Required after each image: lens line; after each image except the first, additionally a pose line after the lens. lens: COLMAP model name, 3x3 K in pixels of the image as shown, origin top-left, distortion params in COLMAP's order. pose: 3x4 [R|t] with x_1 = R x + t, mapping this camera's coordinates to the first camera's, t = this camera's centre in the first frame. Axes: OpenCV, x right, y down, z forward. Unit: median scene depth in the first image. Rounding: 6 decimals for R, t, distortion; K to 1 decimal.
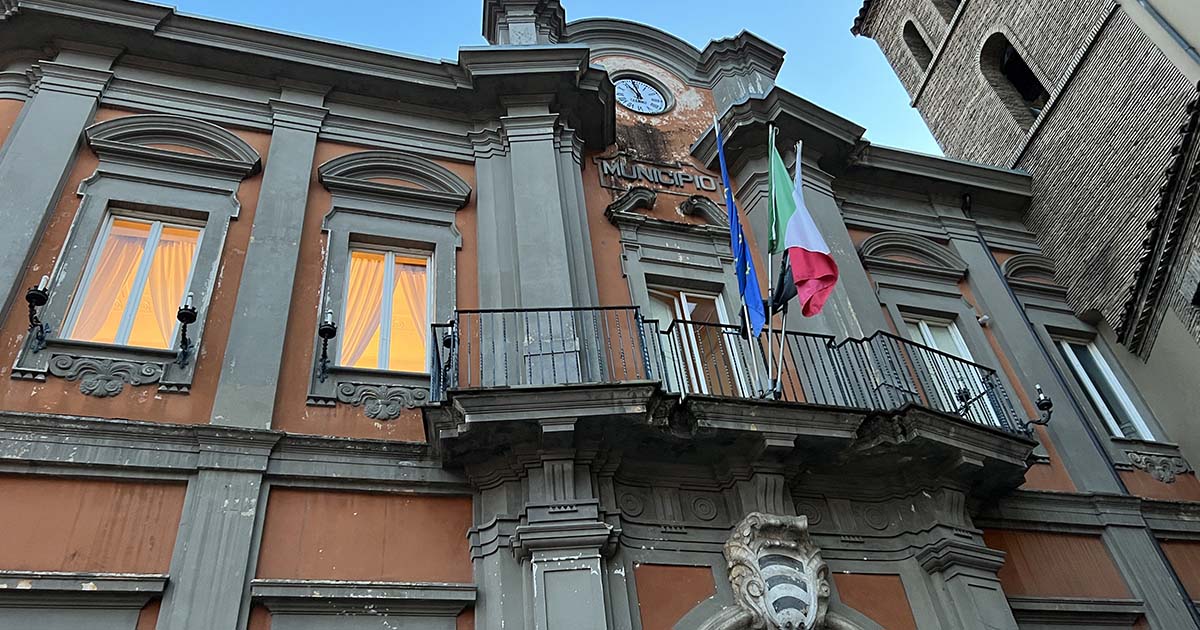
lens RADIAL K [[903.4, 0, 598.4], [0, 903.4, 328.9], [0, 0, 1]] dist [0.031806, -0.007813]
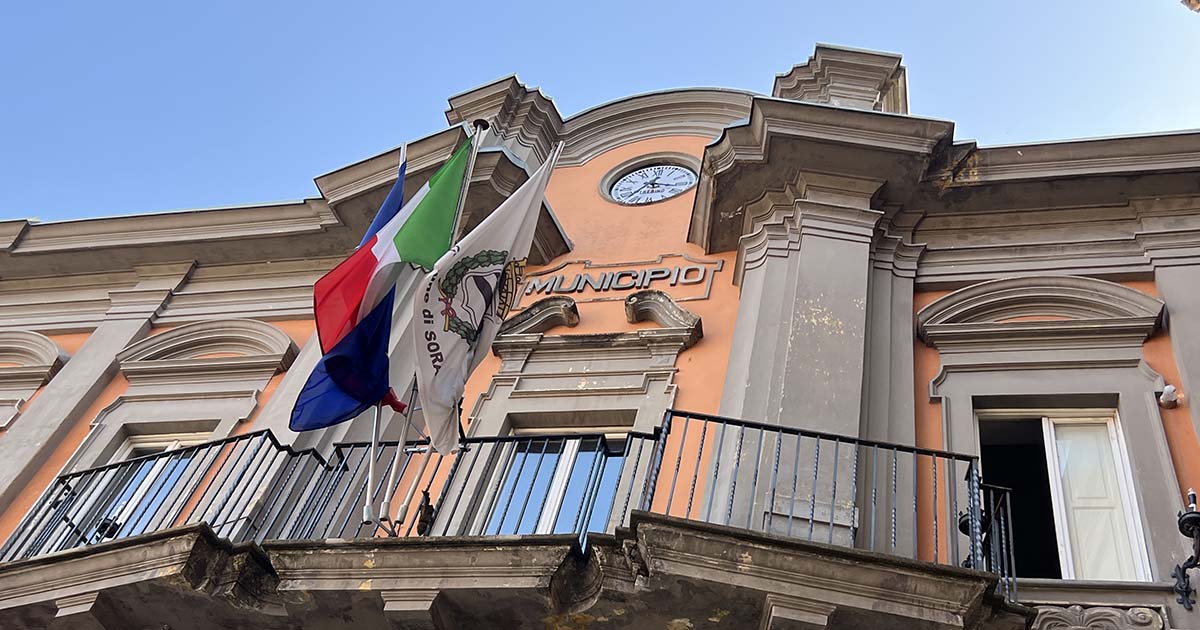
lens RADIAL K [[1254.4, 0, 595.4], [0, 1254.4, 464.4], [0, 0, 1]] dist [0.038834, -0.014392]
pose [[0.852806, -0.166203, -0.495073, 0.667963], [0.078668, 0.978071, -0.192841, 0.187040], [0.516268, 0.125510, 0.847180, 0.332990]]
